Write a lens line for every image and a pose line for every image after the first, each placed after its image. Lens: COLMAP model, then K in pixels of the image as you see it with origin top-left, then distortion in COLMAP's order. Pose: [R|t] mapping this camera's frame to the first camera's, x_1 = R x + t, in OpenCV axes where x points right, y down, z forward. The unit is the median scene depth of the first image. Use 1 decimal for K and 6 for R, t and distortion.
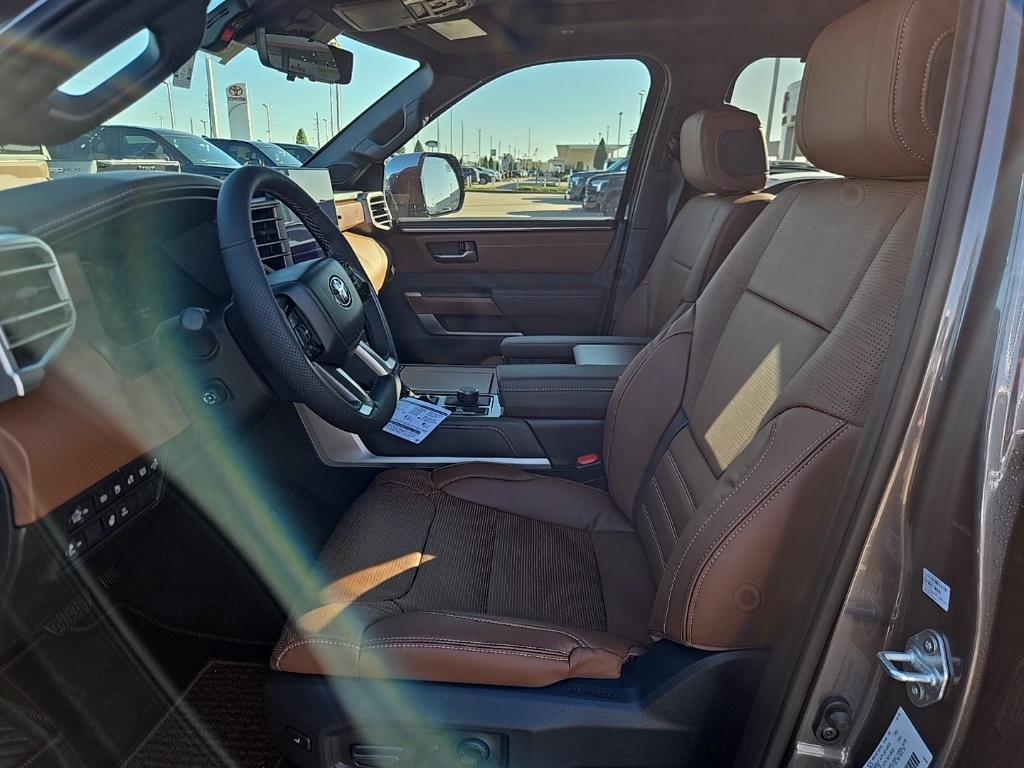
lens RADIAL K [[690.7, 0, 512.0], [0, 690.7, 384.0], [0, 0, 1]] dist [0.072030, -0.054773]
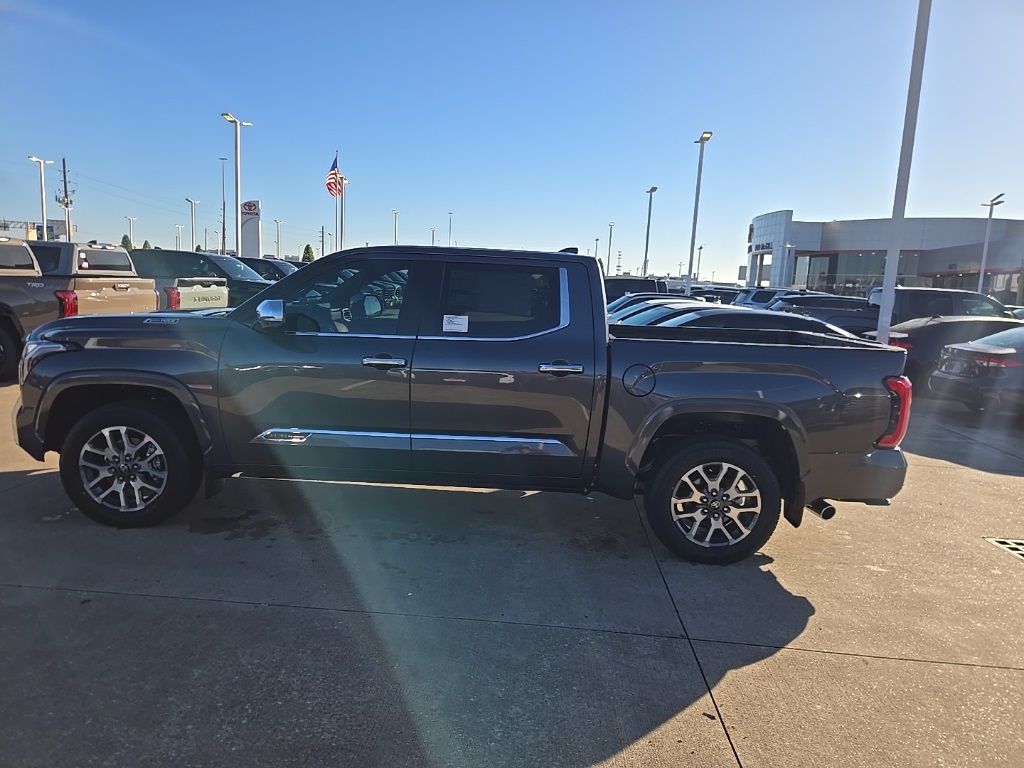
lens RADIAL K [[690.7, 0, 512.0], [0, 690.7, 384.0], [0, 0, 1]] dist [0.072030, -0.054773]
pose [[0.999476, 0.030186, 0.011657, 0.096270], [-0.028068, 0.987993, -0.151925, 0.093042], [-0.016103, 0.151518, 0.988323, -0.371665]]
